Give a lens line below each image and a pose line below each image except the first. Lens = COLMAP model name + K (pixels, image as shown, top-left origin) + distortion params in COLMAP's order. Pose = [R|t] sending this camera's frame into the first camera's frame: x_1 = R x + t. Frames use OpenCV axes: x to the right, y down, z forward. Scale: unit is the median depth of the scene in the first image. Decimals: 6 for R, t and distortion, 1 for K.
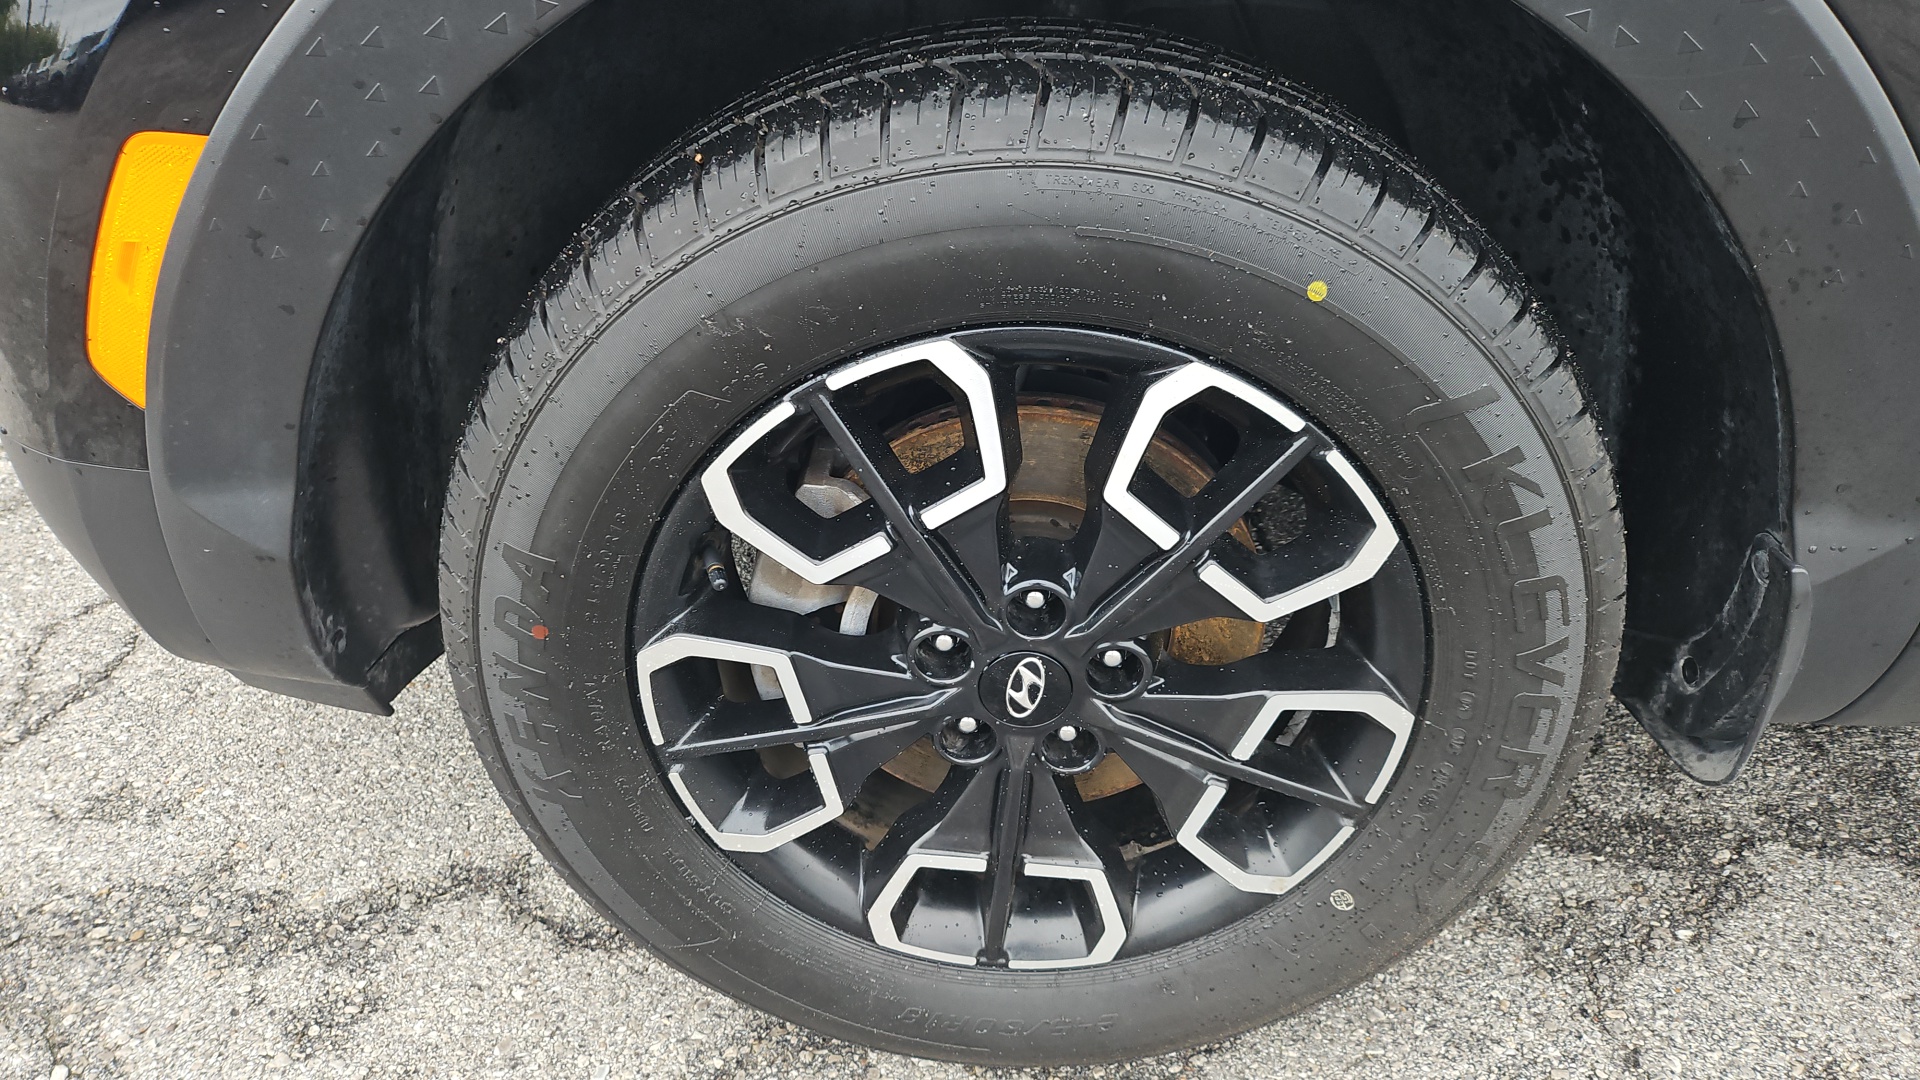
lens RADIAL K [[1336.7, 0, 960.0], [0, 1336.7, 540.0], [0, 0, 1]] dist [0.047037, -0.072282]
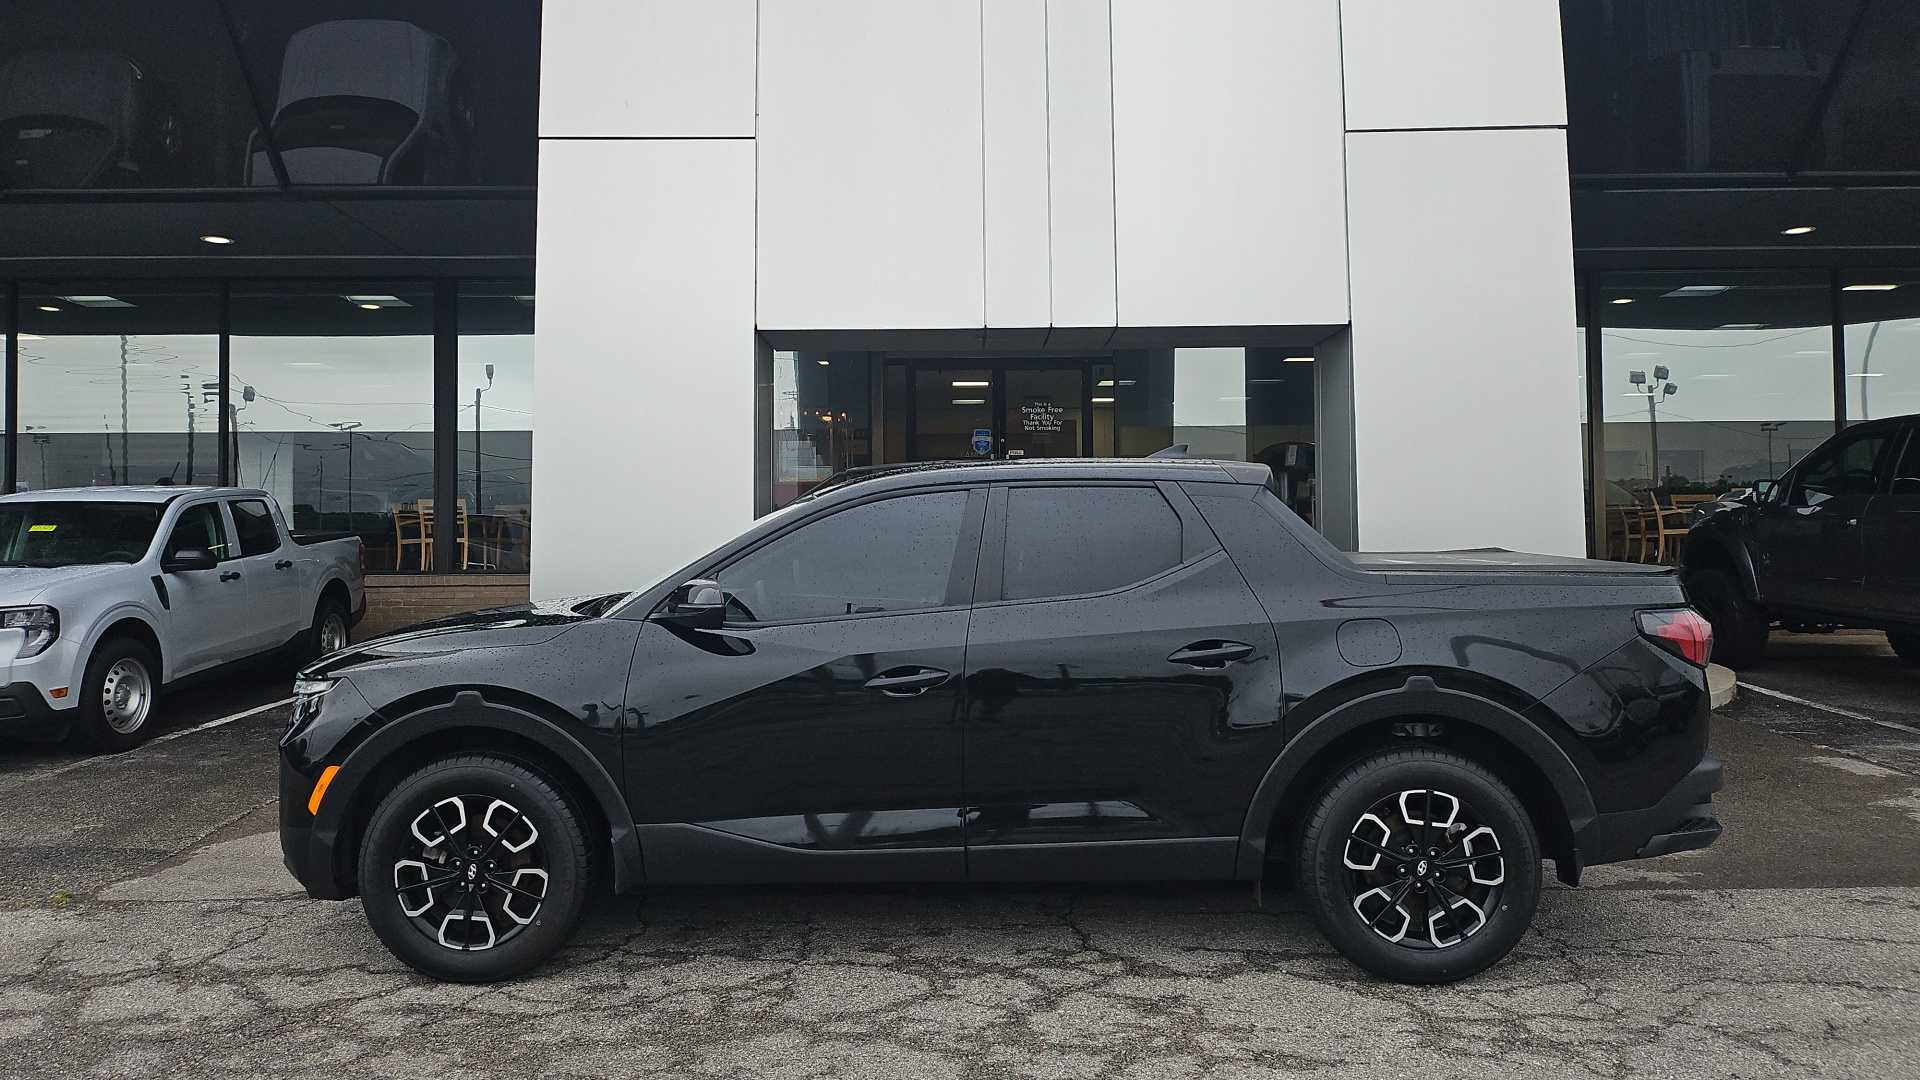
lens RADIAL K [[1349.7, 0, 962.3], [0, 1349.7, 529.6], [0, 0, 1]] dist [0.070436, -0.072894]
pose [[0.999804, -0.018315, -0.007487, 2.068878], [0.011874, 0.858051, -0.513427, 1.762001], [0.015827, 0.513238, 0.858101, -4.270757]]
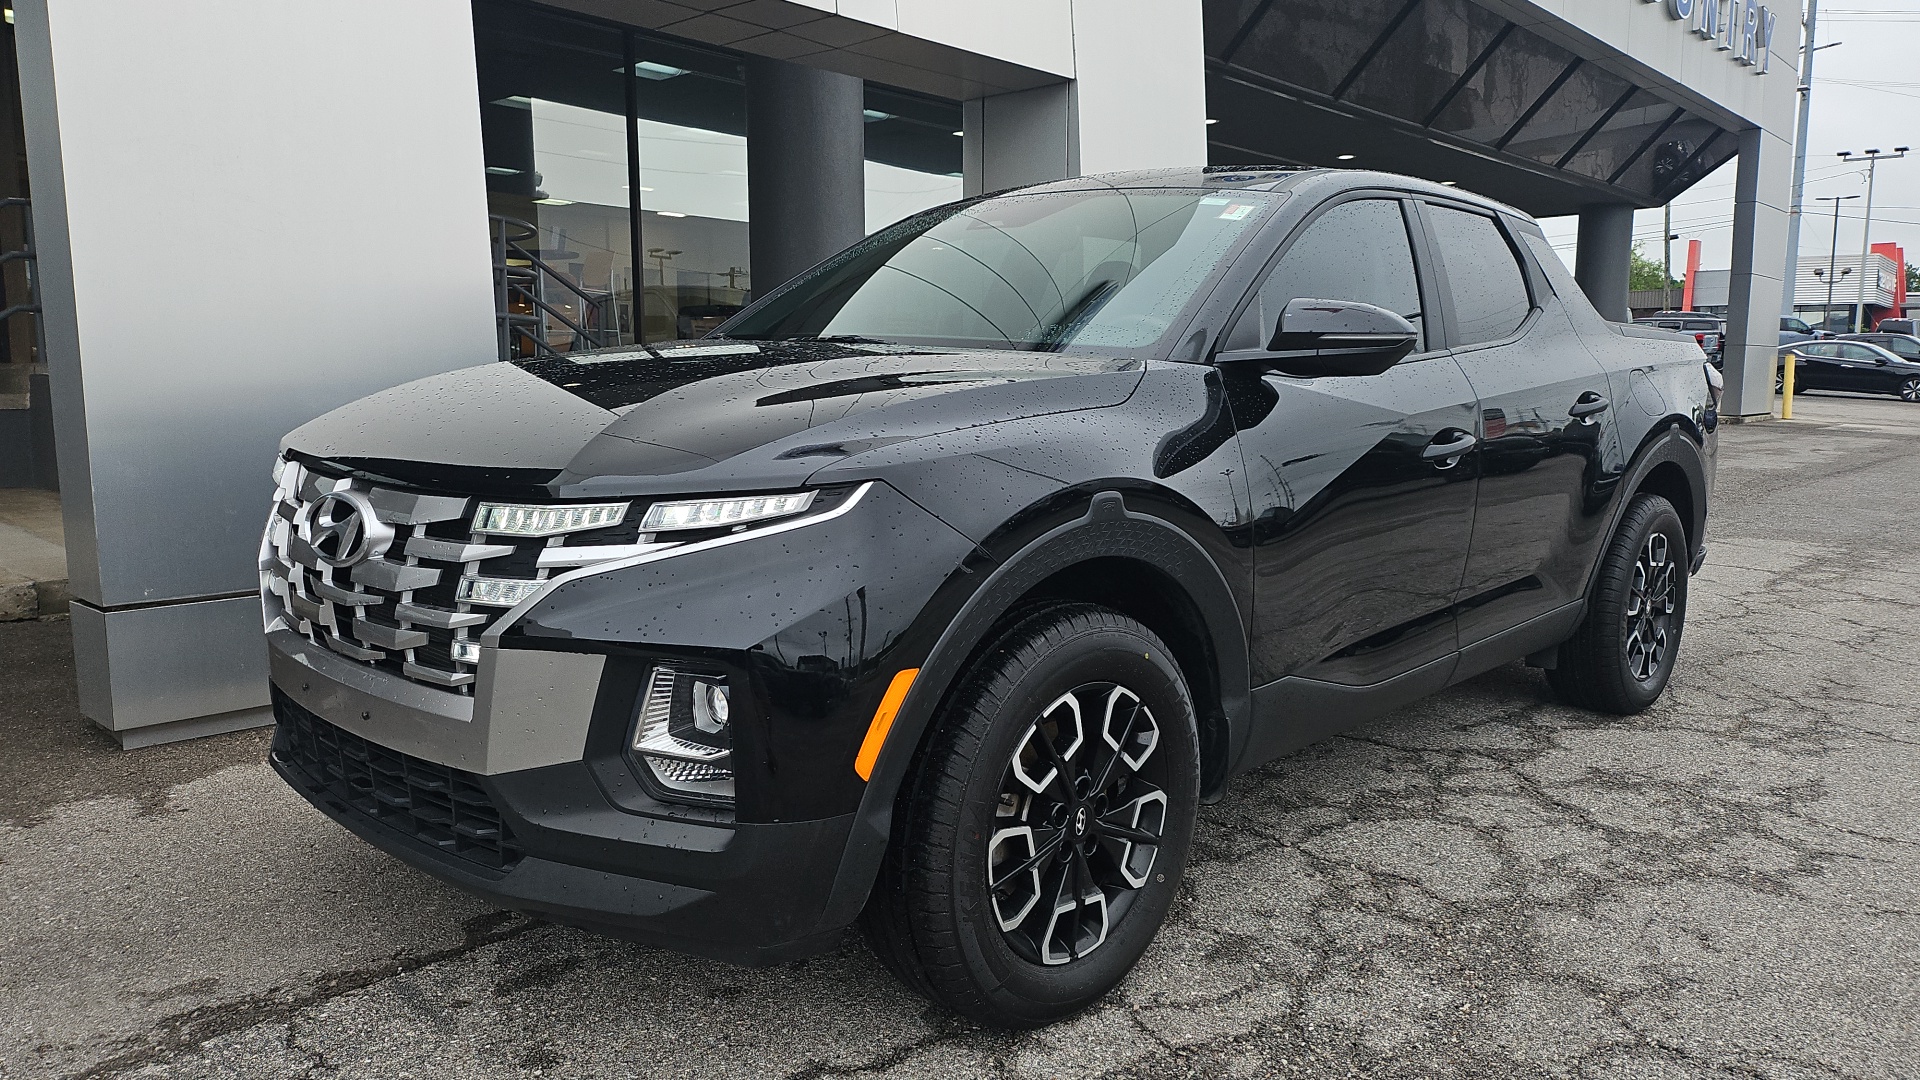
lens RADIAL K [[1336.7, 0, 960.0], [0, 1336.7, 540.0], [0, 0, 1]] dist [0.047037, -0.072282]
pose [[0.676168, -0.098014, 0.730199, -2.200549], [0.369807, 0.902364, -0.221319, 0.113358], [-0.637212, 0.419681, 0.646396, -0.915046]]
